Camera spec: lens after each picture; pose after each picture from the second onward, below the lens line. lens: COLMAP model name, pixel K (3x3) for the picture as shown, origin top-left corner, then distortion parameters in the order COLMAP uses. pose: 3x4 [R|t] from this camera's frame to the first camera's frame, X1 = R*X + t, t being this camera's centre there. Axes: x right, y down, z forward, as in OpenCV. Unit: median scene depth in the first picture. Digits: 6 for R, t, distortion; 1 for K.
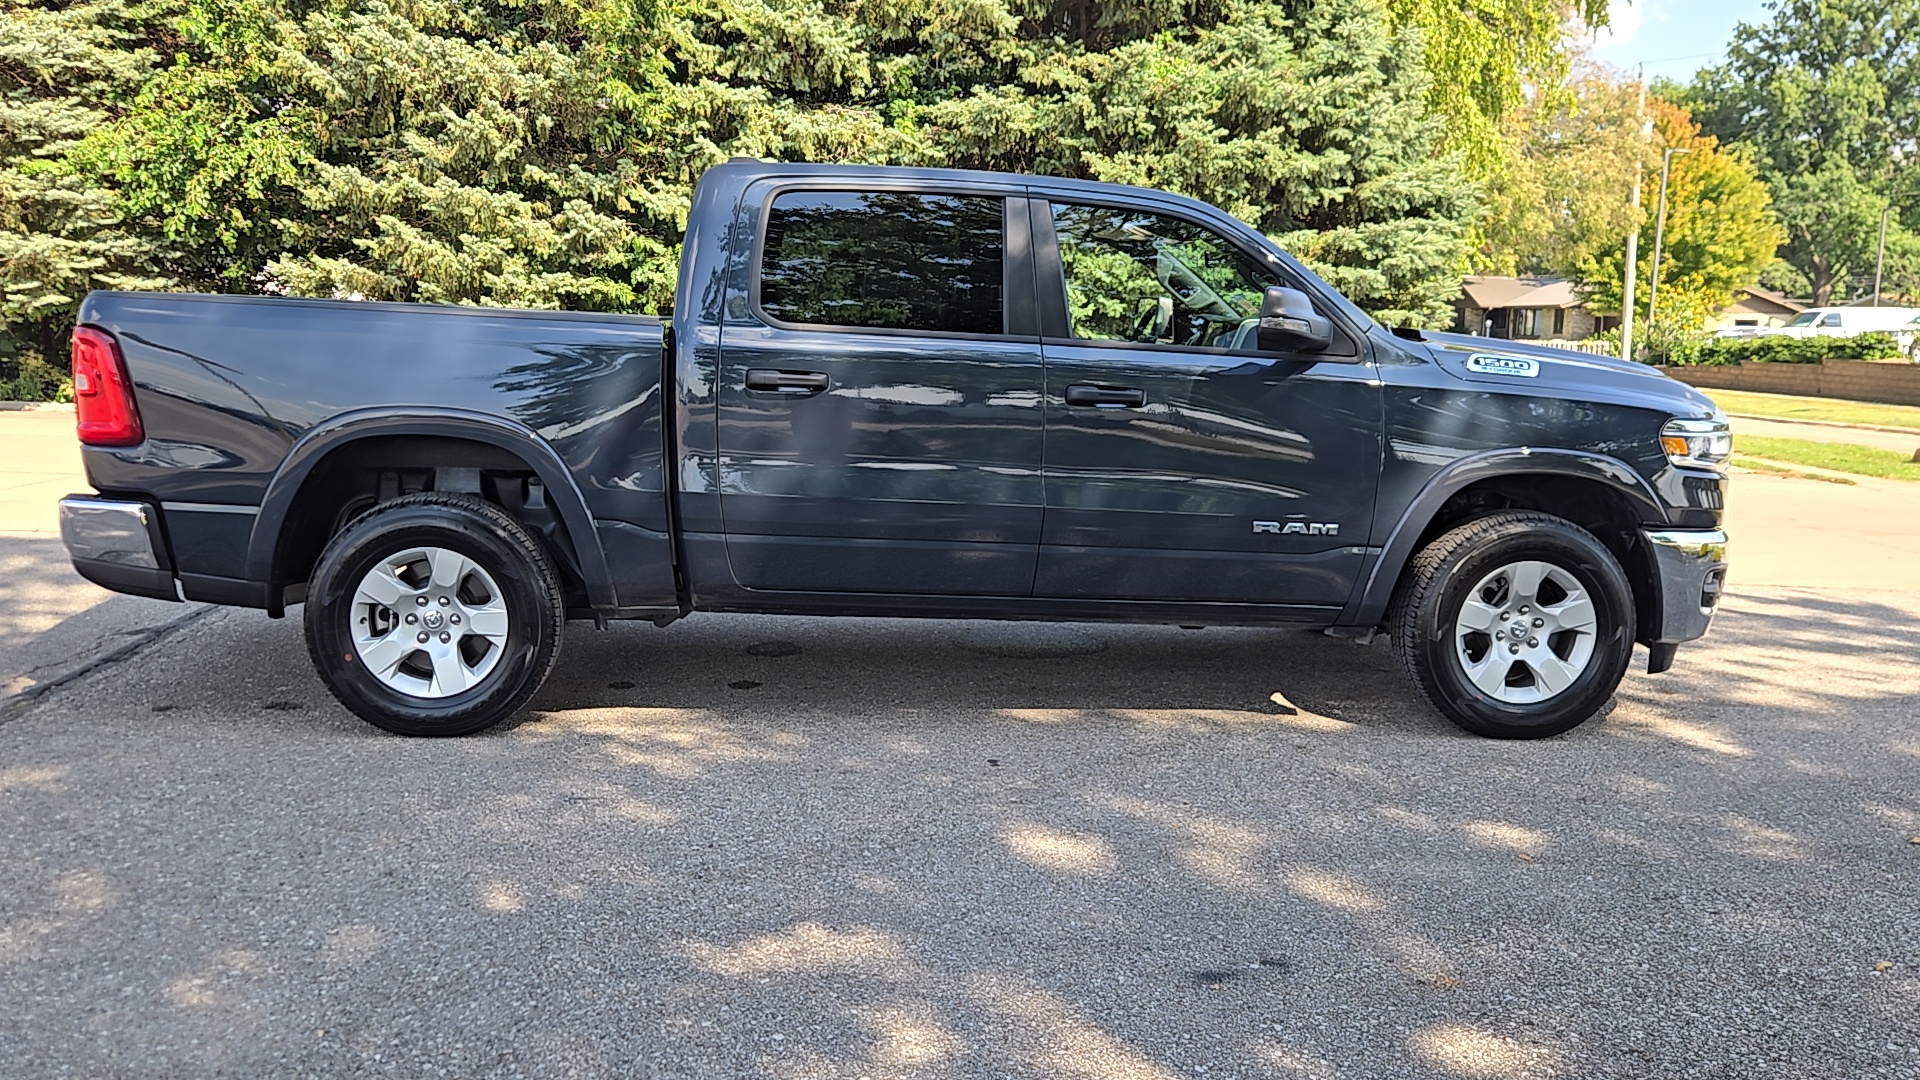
lens RADIAL K [[1604.8, 0, 959.6], [0, 1604.8, 544.8], [0, 0, 1]] dist [0.004568, 0.013410]
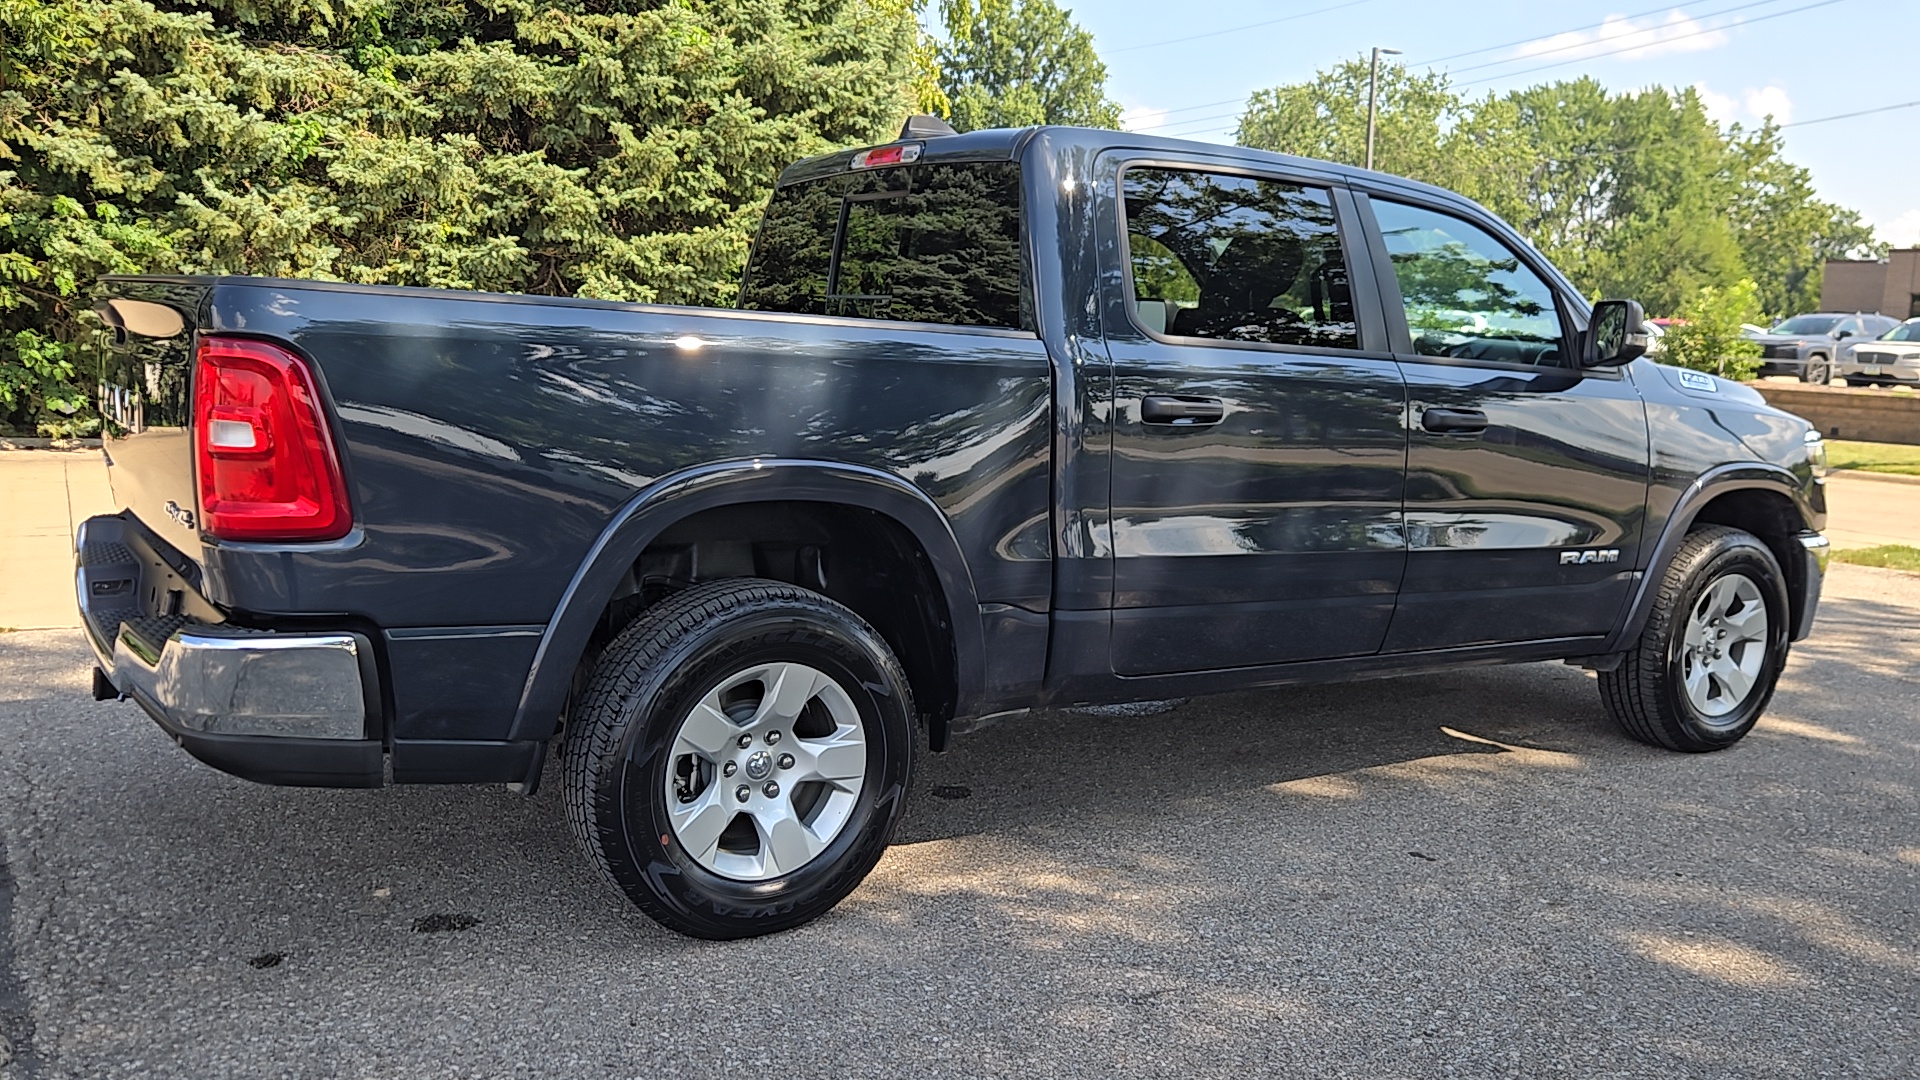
lens RADIAL K [[1604.8, 0, 961.0], [0, 1604.8, 537.5], [0, 0, 1]] dist [0.004568, 0.013410]
pose [[0.882237, -0.054051, 0.467692, -0.180550], [0.051169, 0.998512, 0.018874, -0.018928], [-0.468016, 0.007280, 0.883690, 0.112055]]
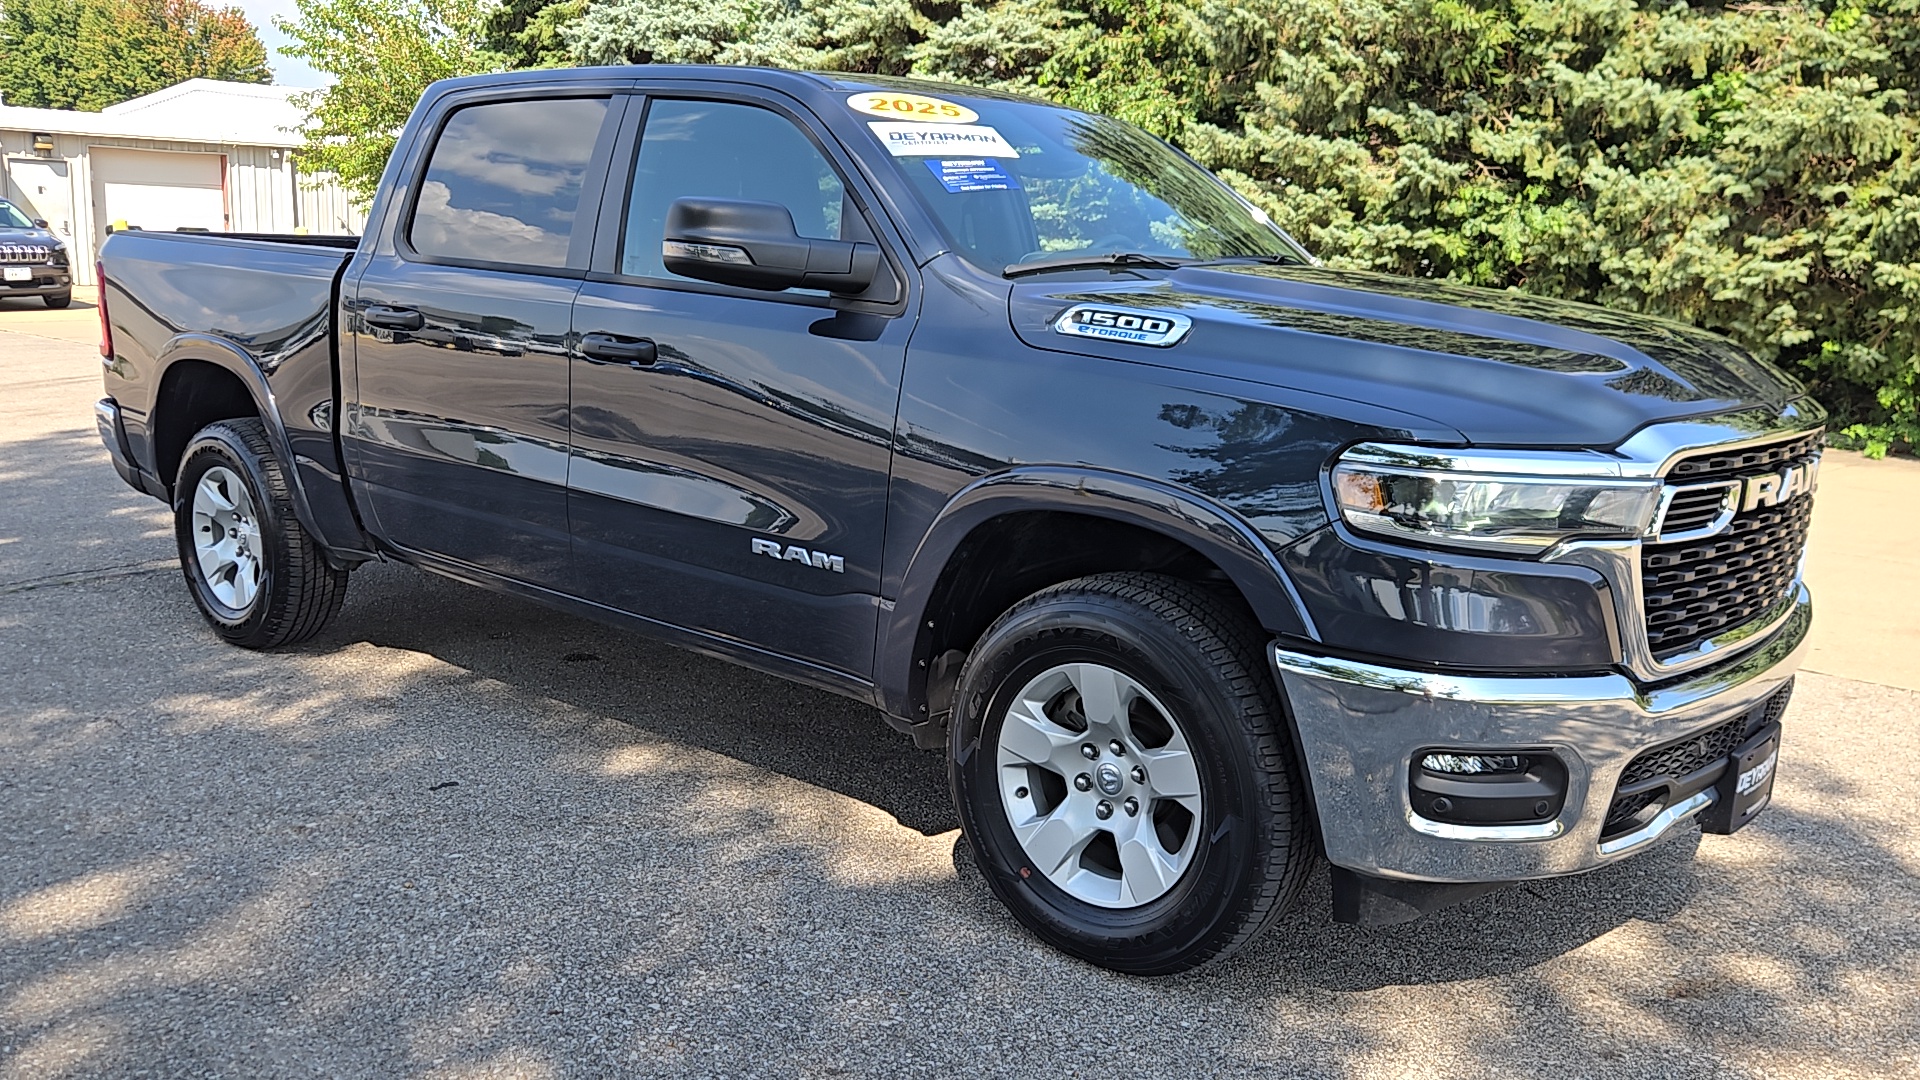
lens RADIAL K [[1604.8, 0, 967.1], [0, 1604.8, 538.0], [0, 0, 1]] dist [0.004568, 0.013410]
pose [[0.706509, 0.119809, -0.697489, 0.240402], [-0.108908, 0.992232, 0.060120, -0.021575], [0.699274, 0.033487, 0.714069, 0.185336]]
